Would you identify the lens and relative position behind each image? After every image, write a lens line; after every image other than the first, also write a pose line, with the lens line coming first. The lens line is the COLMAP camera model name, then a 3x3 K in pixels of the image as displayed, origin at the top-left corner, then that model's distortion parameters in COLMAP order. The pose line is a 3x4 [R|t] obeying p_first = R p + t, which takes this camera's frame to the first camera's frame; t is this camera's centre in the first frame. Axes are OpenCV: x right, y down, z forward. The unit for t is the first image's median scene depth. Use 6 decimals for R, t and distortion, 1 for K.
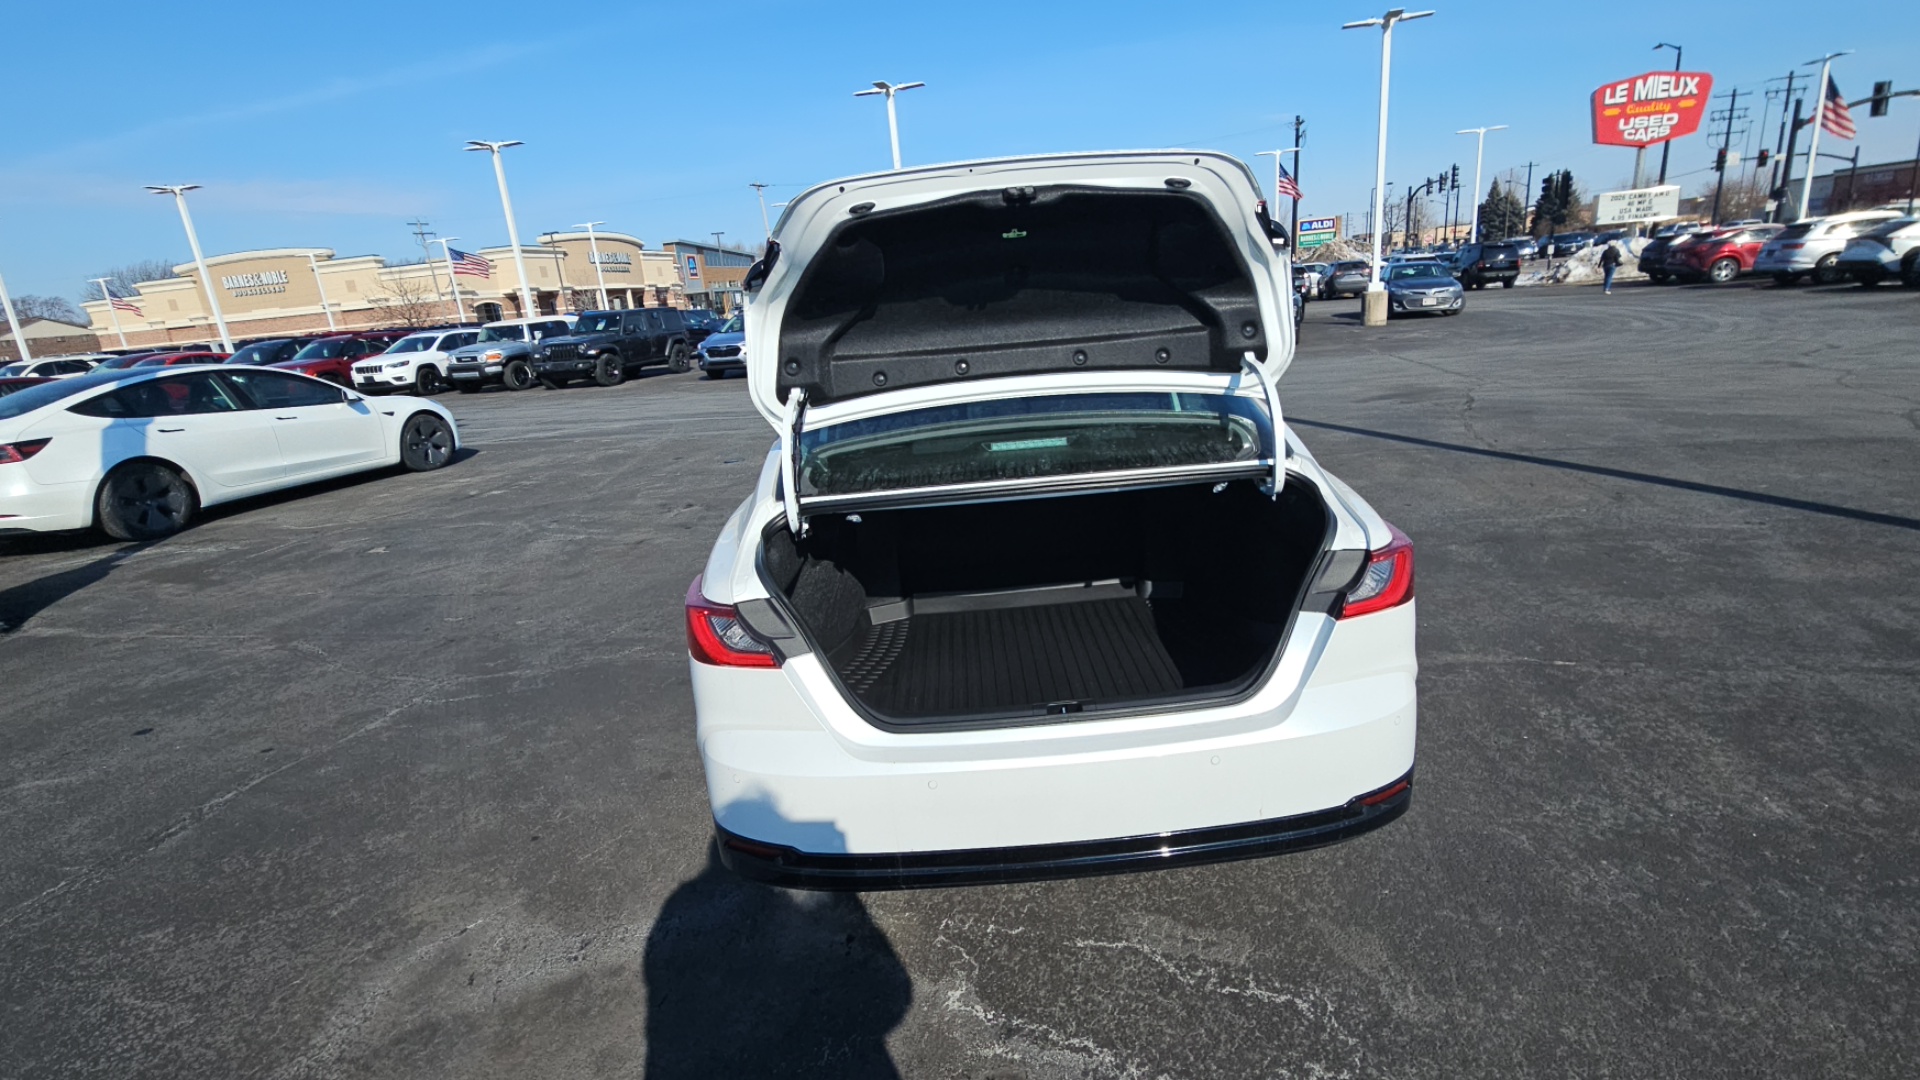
lens RADIAL K [[848.8, 0, 998.4], [0, 848.8, 540.8], [0, 0, 1]] dist [0.002353, -0.000878]
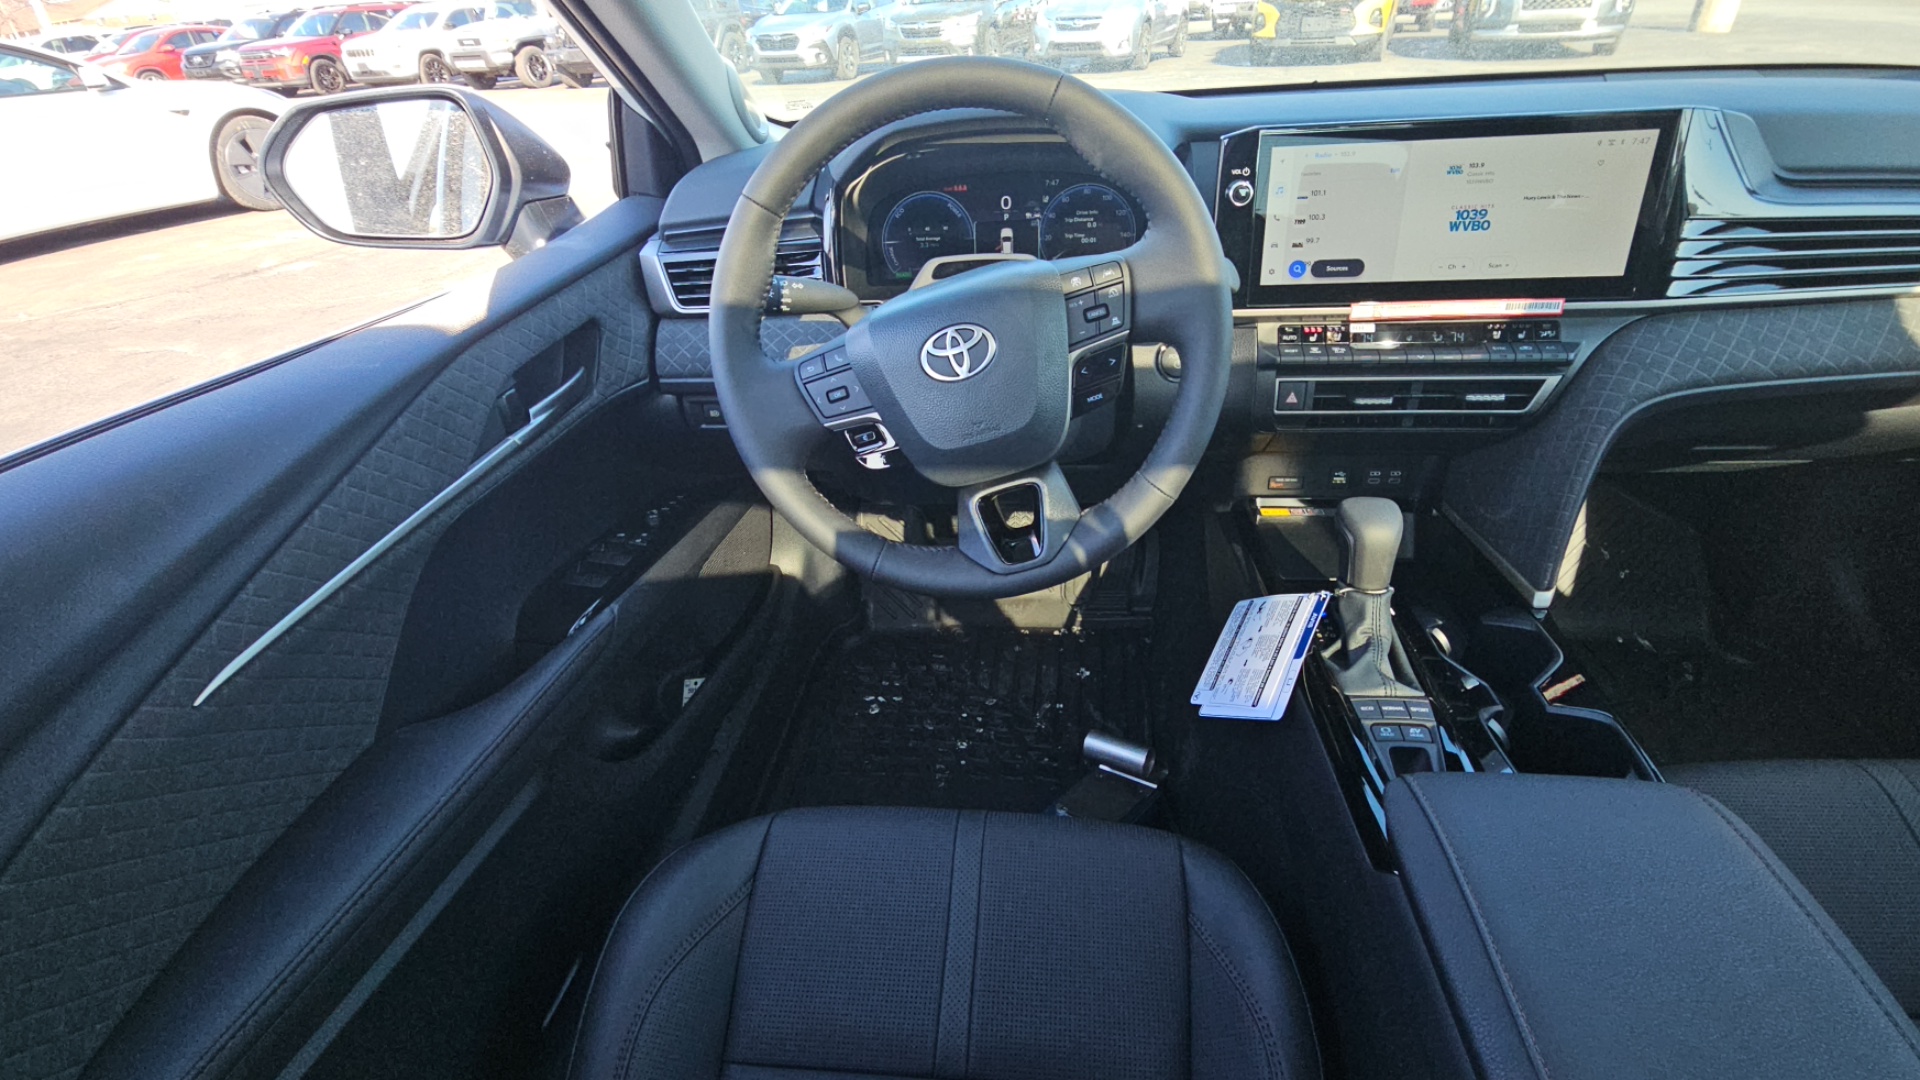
lens RADIAL K [[855.0, 0, 979.6], [0, 855.0, 544.0], [0, 0, 1]] dist [0.008237, -0.007273]
pose [[0.988020, 0.101215, -0.116498, -0.051257], [-0.063472, 0.954597, 0.291061, -0.120981], [0.140668, -0.280180, 0.949585, 0.714697]]
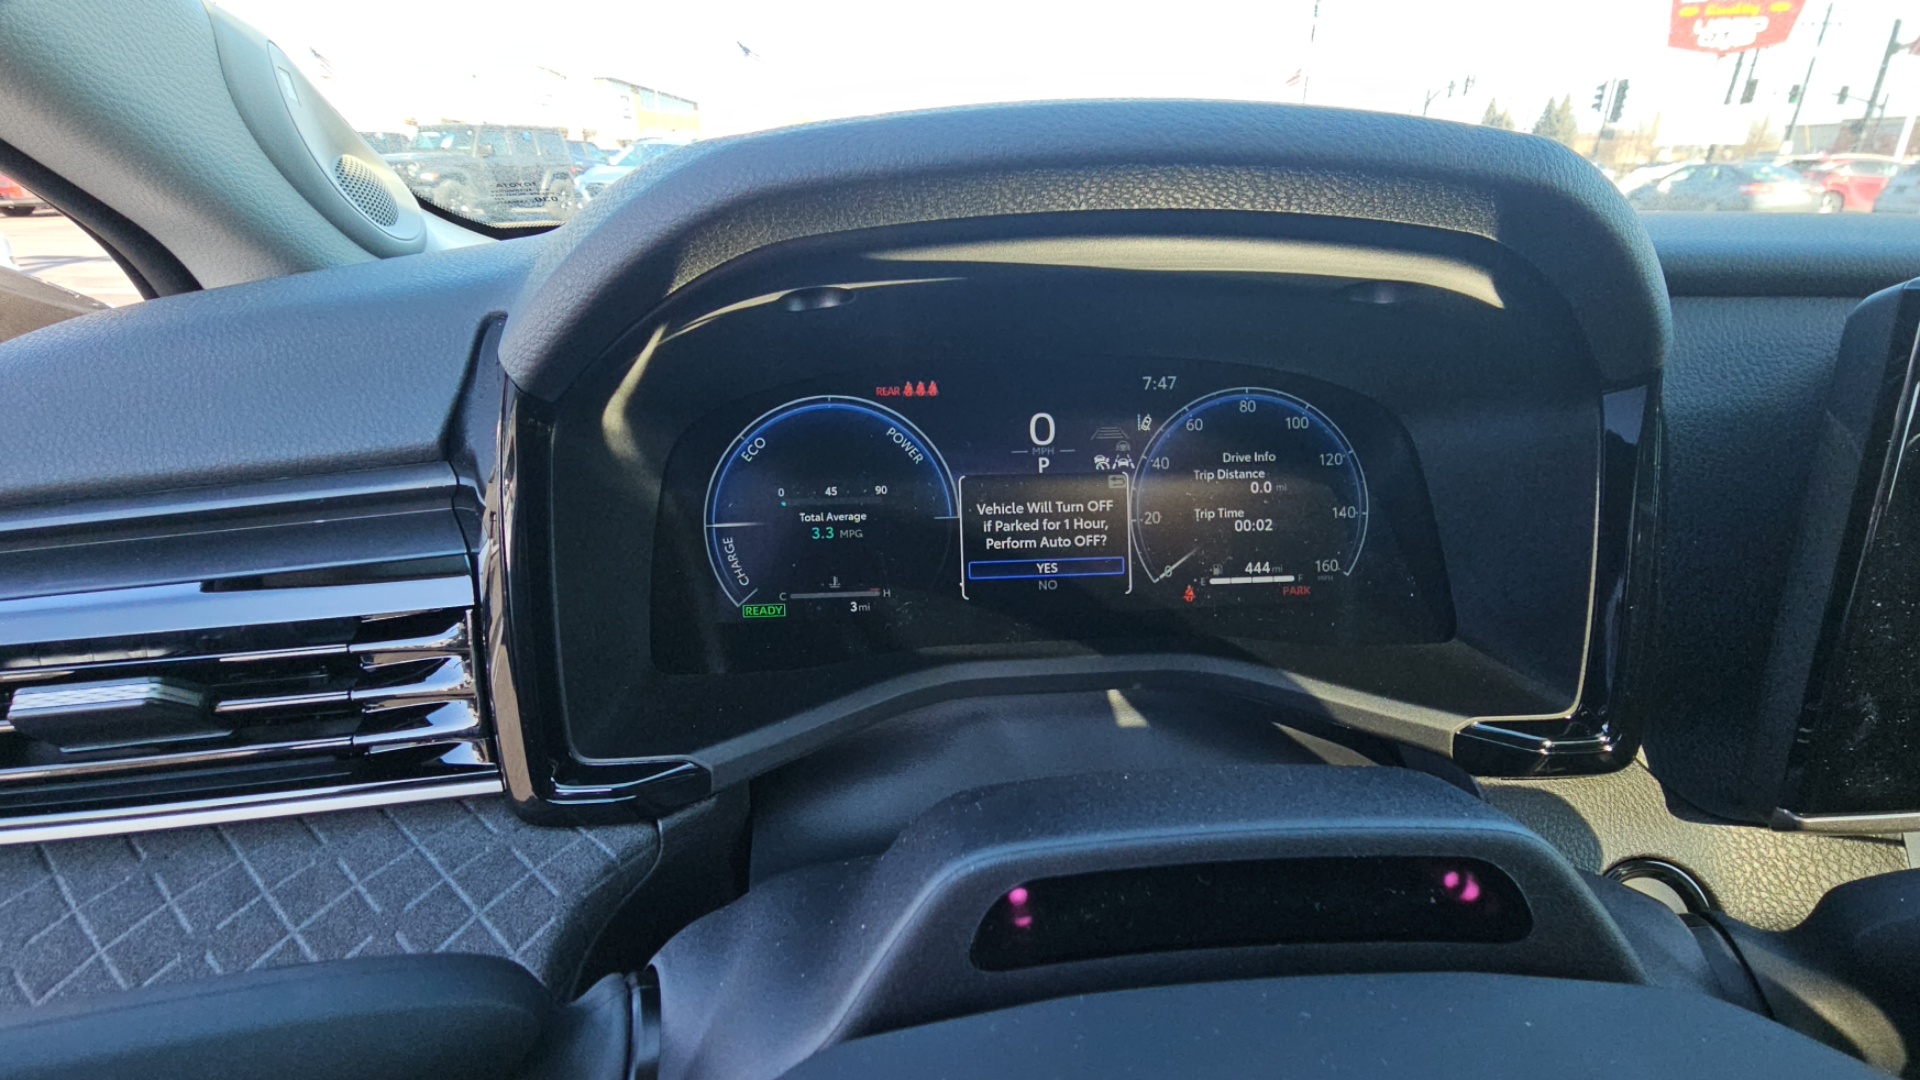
lens RADIAL K [[858.2, 0, 987.2], [0, 858.2, 545.8], [0, 0, 1]] dist [0.002023, -0.000196]
pose [[0.996154, 0.067469, 0.055910, -0.084277], [-0.073864, 0.989832, 0.121558, -0.137585], [-0.047141, -0.125220, 0.991008, 0.848151]]
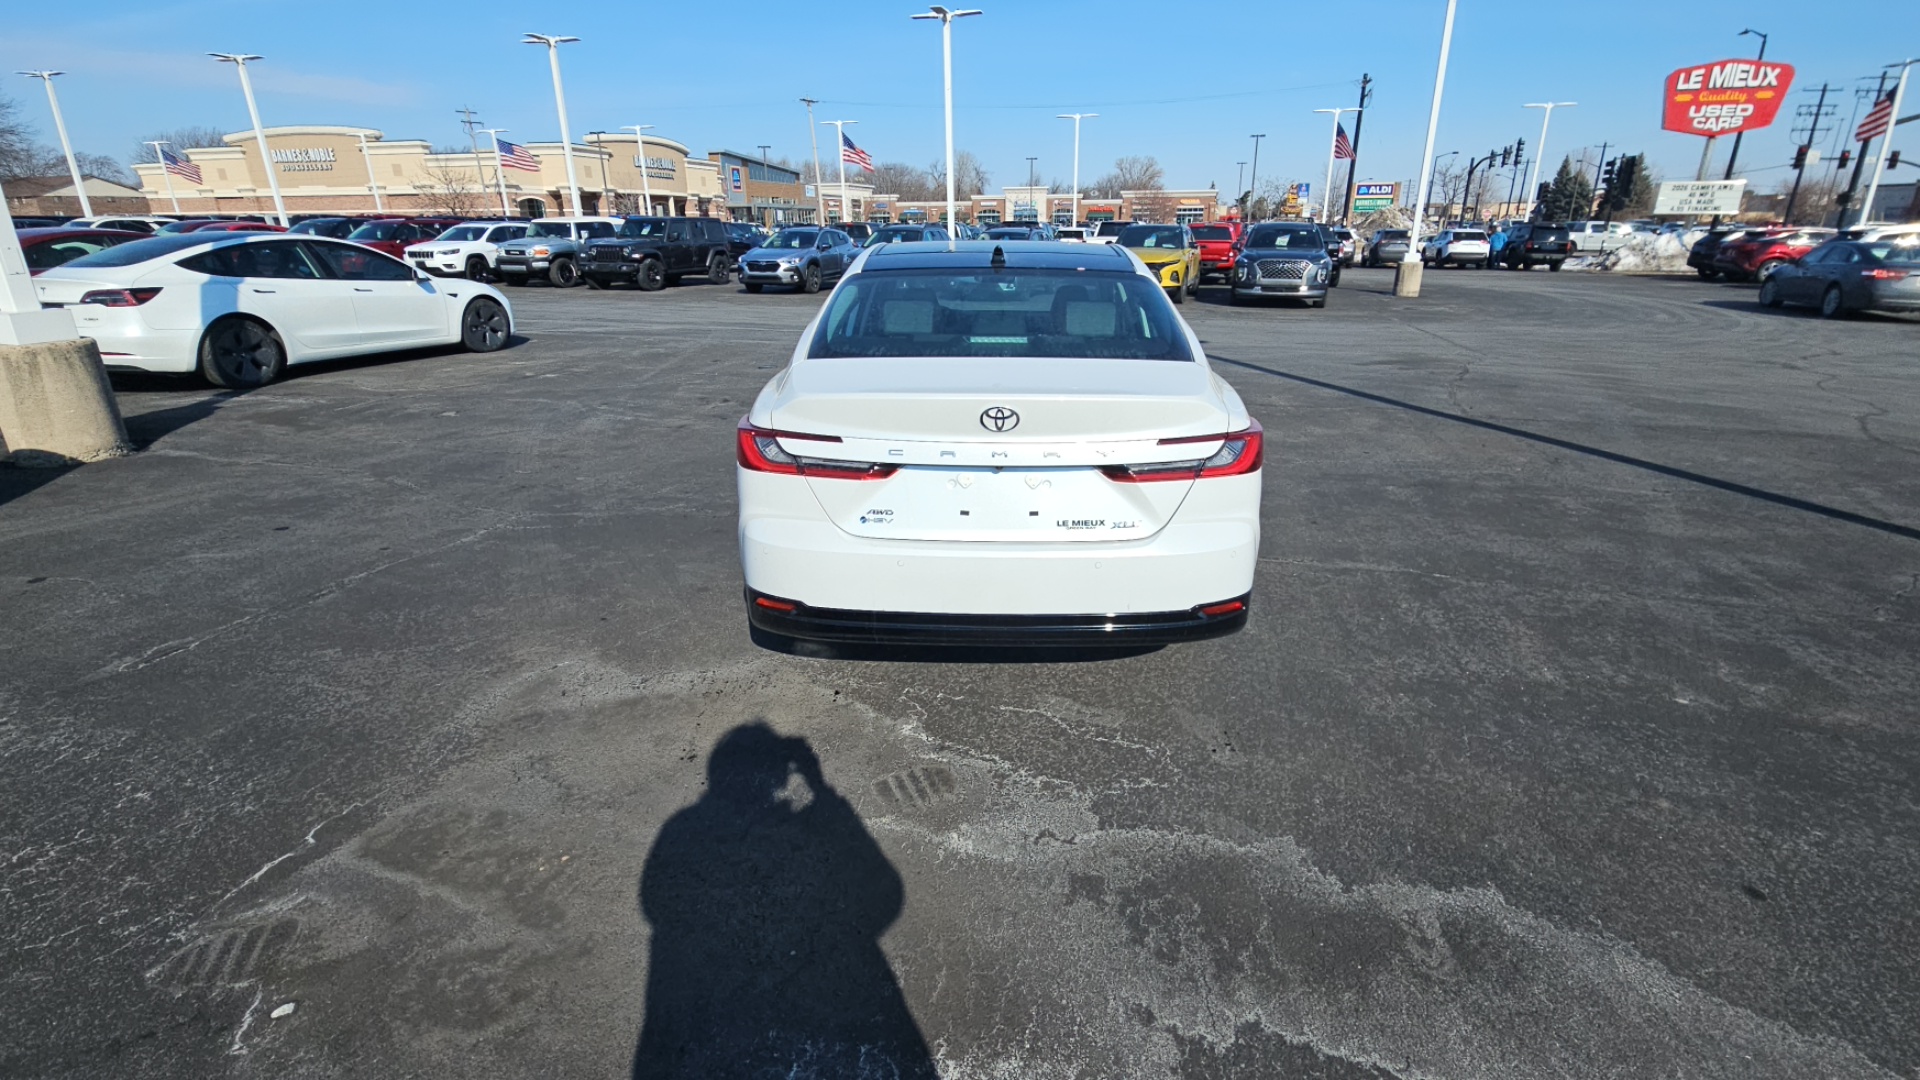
lens RADIAL K [[849.2, 0, 1002.0], [0, 849.2, 534.1], [0, 0, 1]] dist [0.001649, -0.000630]
pose [[0.995684, 0.091479, -0.015656, 0.036257], [-0.090402, 0.994133, 0.059394, 0.044867], [0.020997, -0.057722, 0.998112, -0.142266]]
